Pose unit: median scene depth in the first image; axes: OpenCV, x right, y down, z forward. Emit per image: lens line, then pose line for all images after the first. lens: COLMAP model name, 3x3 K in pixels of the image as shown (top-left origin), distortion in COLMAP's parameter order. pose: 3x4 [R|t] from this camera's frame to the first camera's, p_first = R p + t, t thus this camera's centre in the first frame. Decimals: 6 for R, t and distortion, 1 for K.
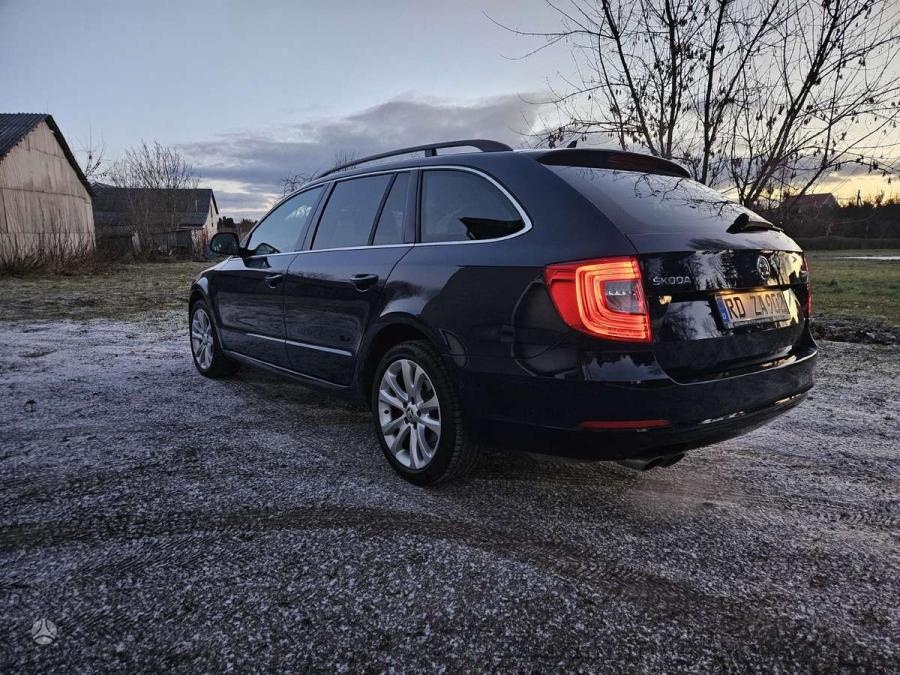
lens RADIAL K [[669.5, 0, 450.0], [0, 669.5, 337.5], [0, 0, 1]] dist [0.083450, -0.082317]
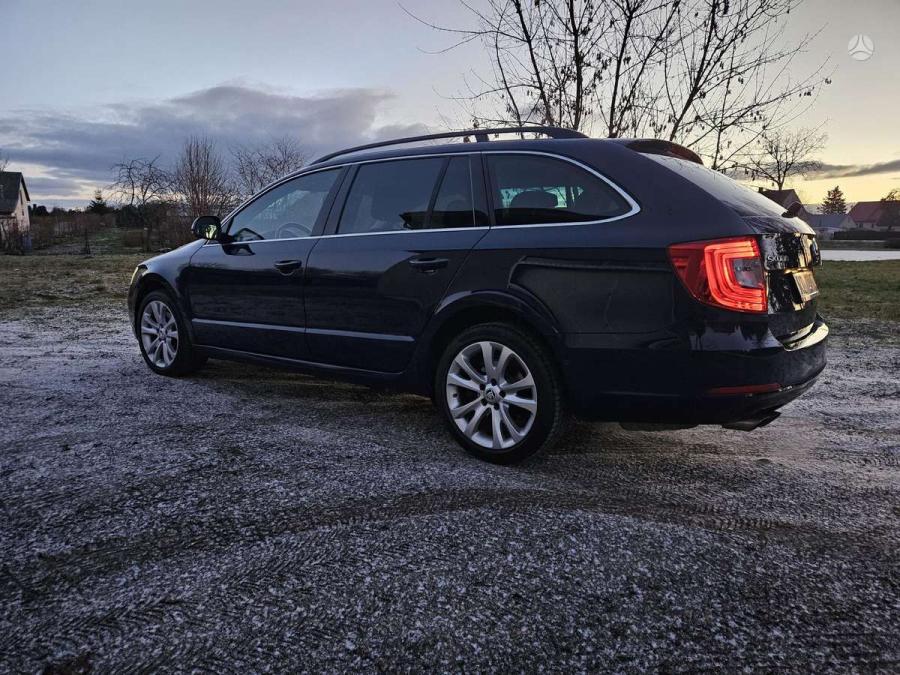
lens RADIAL K [[669.5, 0, 450.0], [0, 669.5, 337.5], [0, 0, 1]] dist [0.083450, -0.082317]
pose [[0.965288, -0.028038, 0.259679, -0.222636], [0.027026, 0.999607, 0.007466, 0.010315], [-0.259786, -0.000189, 0.965666, 0.023629]]
